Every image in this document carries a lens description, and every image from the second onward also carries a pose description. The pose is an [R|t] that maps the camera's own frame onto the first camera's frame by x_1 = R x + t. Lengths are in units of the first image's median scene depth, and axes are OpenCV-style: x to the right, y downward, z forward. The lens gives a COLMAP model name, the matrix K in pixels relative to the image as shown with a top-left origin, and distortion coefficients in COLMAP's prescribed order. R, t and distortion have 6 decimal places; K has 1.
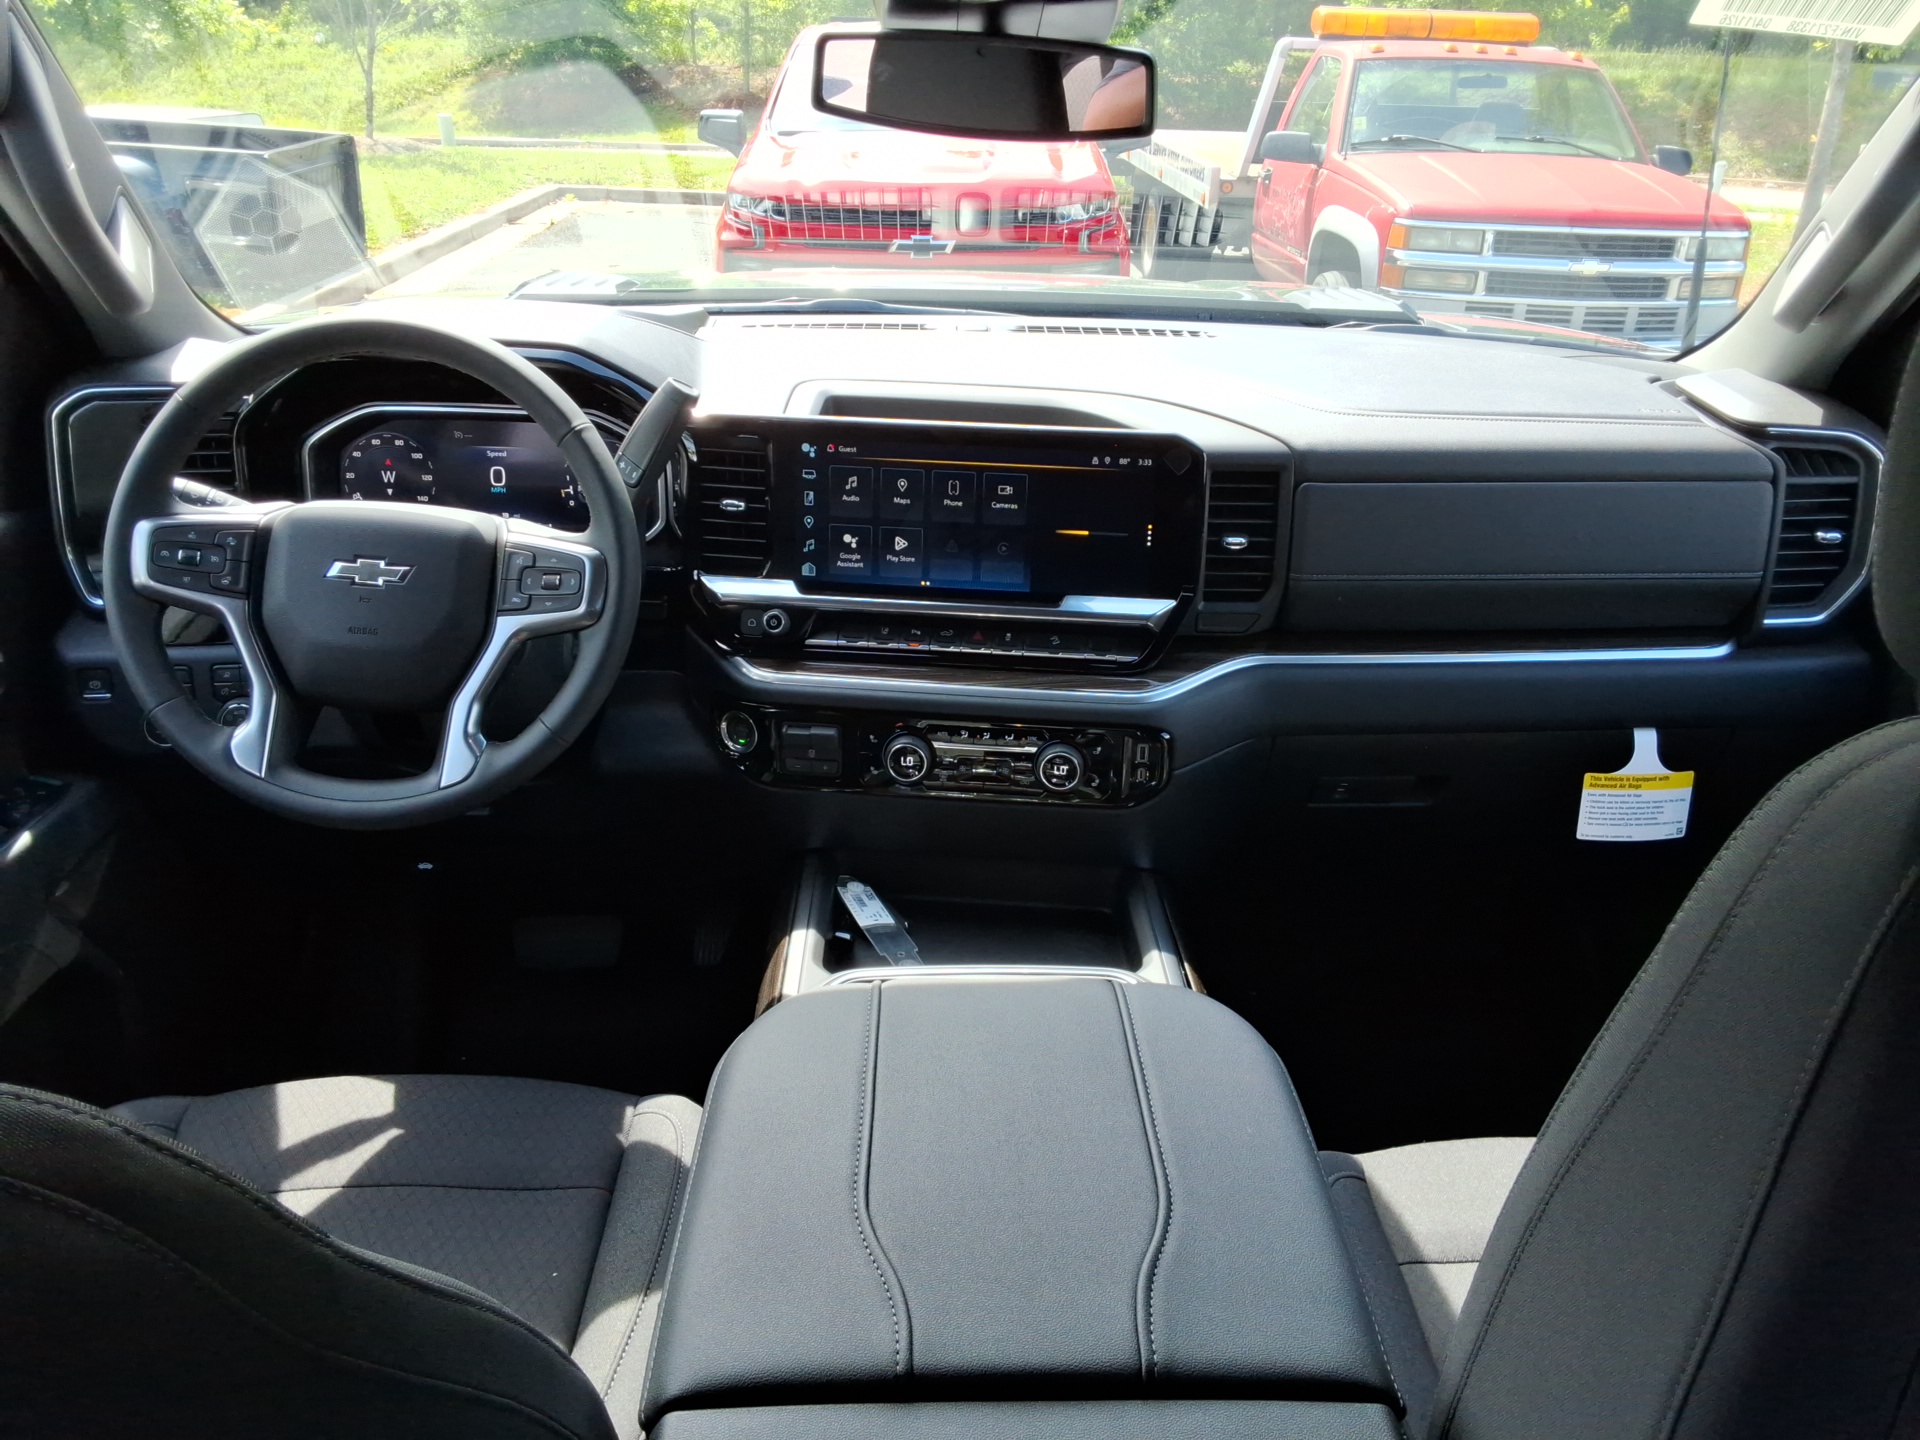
lens RADIAL K [[1548.0, 0, 943.6], [0, 1548.0, 713.5], [0, 0, 1]] dist [0.096802, -0.150229]
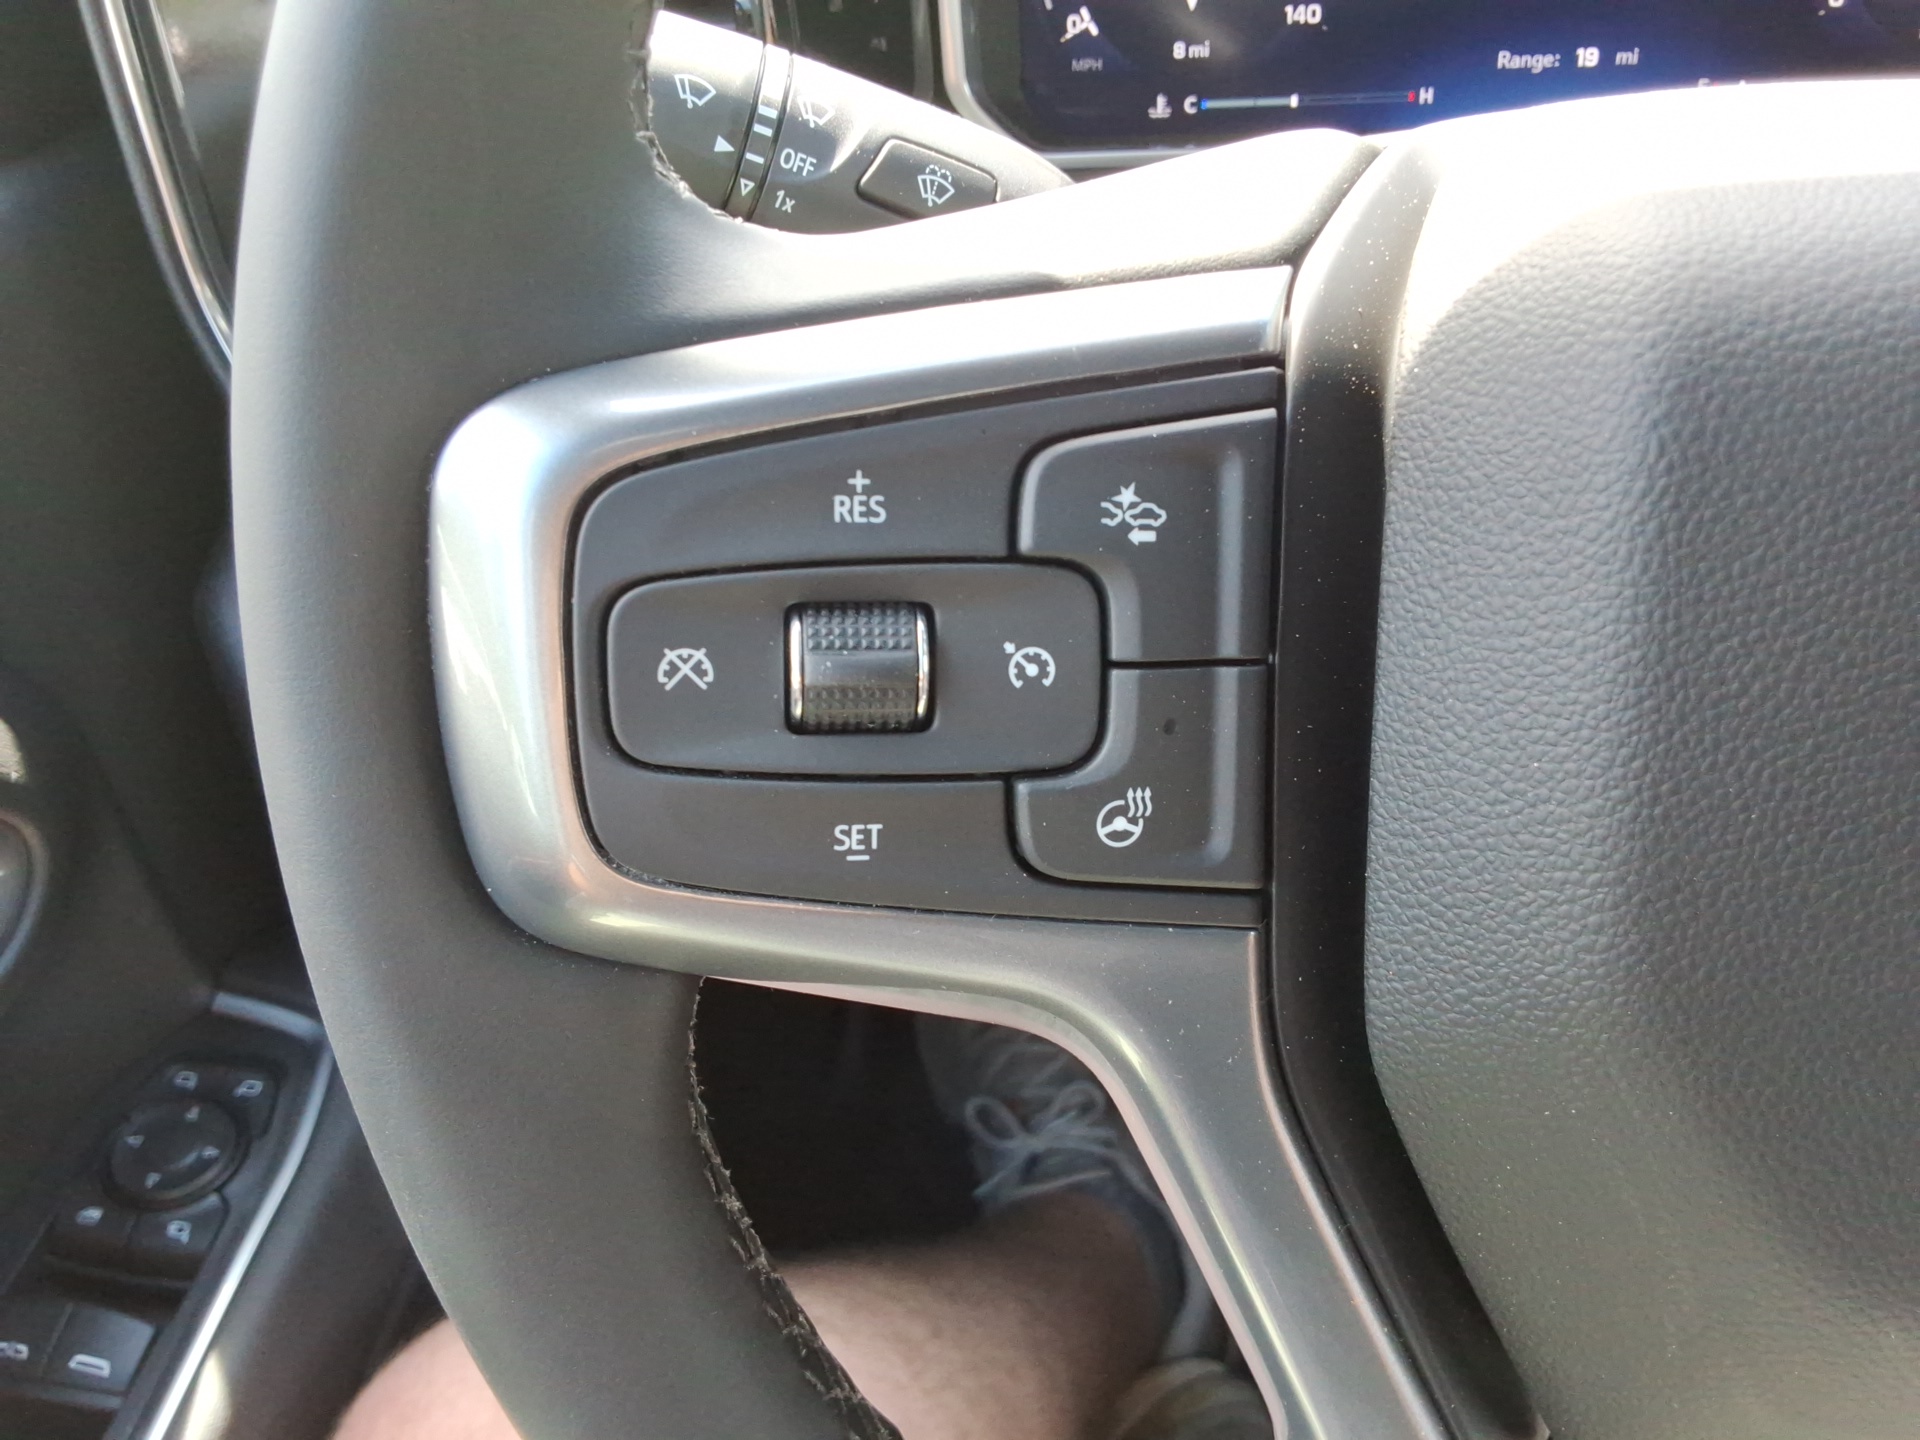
lens RADIAL K [[1548.0, 0, 955.4], [0, 1548.0, 741.9], [0, 0, 1]] dist [0.096802, -0.150229]
pose [[0.987226, 0.007380, -0.159152, -0.376127], [0.042620, 0.950290, 0.308437, -0.110656], [0.153517, -0.311280, 0.937837, 0.731184]]
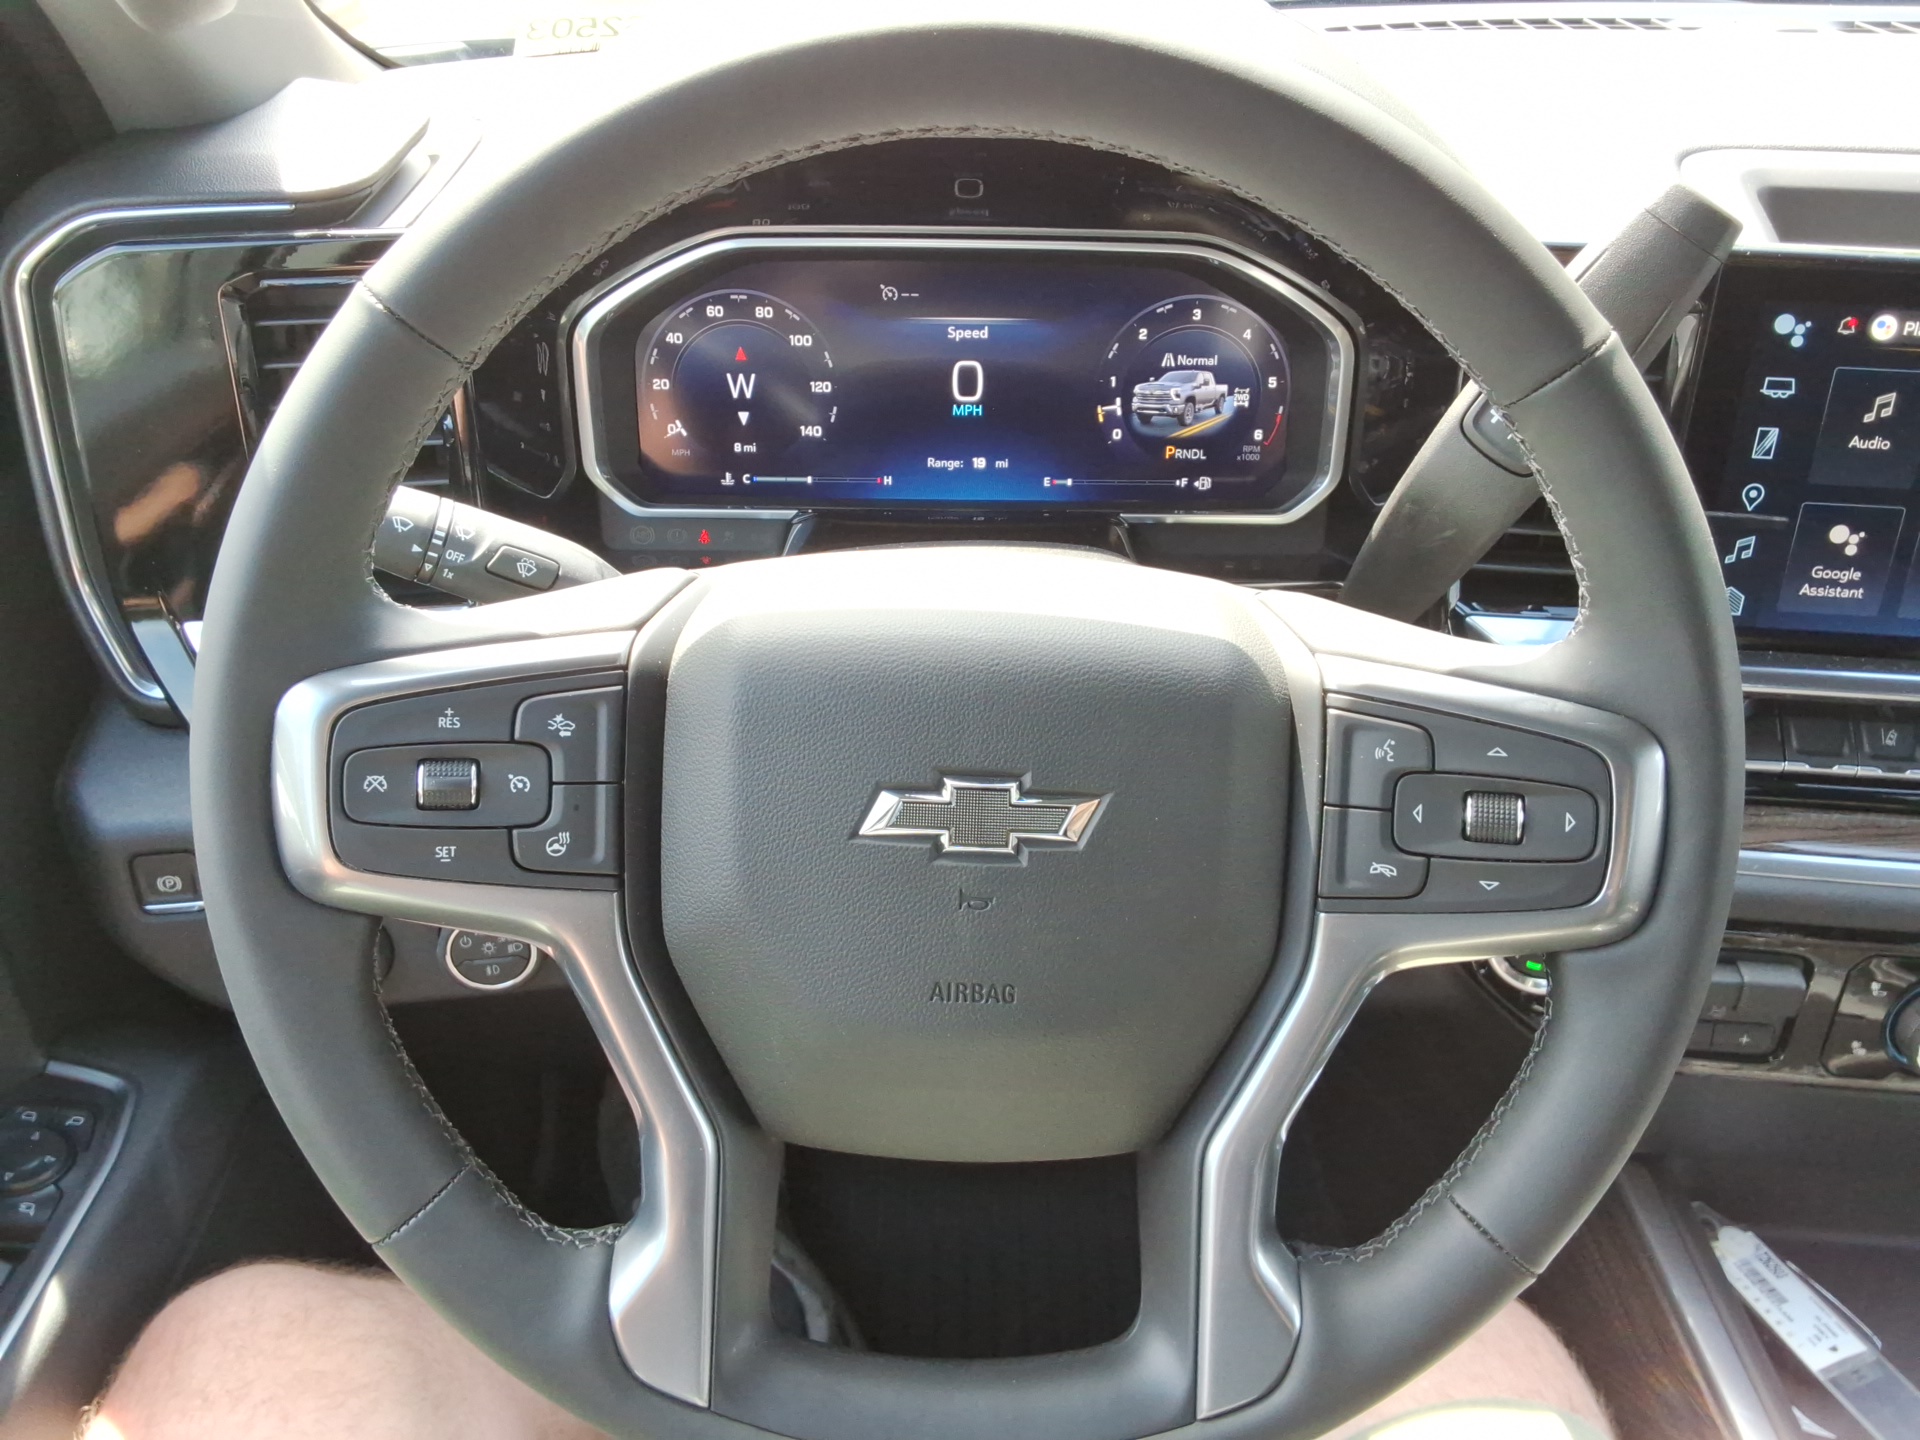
lens RADIAL K [[1548.0, 0, 958.7], [0, 1548.0, 727.4], [0, 0, 1]] dist [0.096802, -0.150229]
pose [[0.999882, -0.010317, -0.011402, -0.306084], [0.012091, 0.985640, 0.168428, -0.138043], [0.009500, -0.168546, 0.985648, 0.562410]]
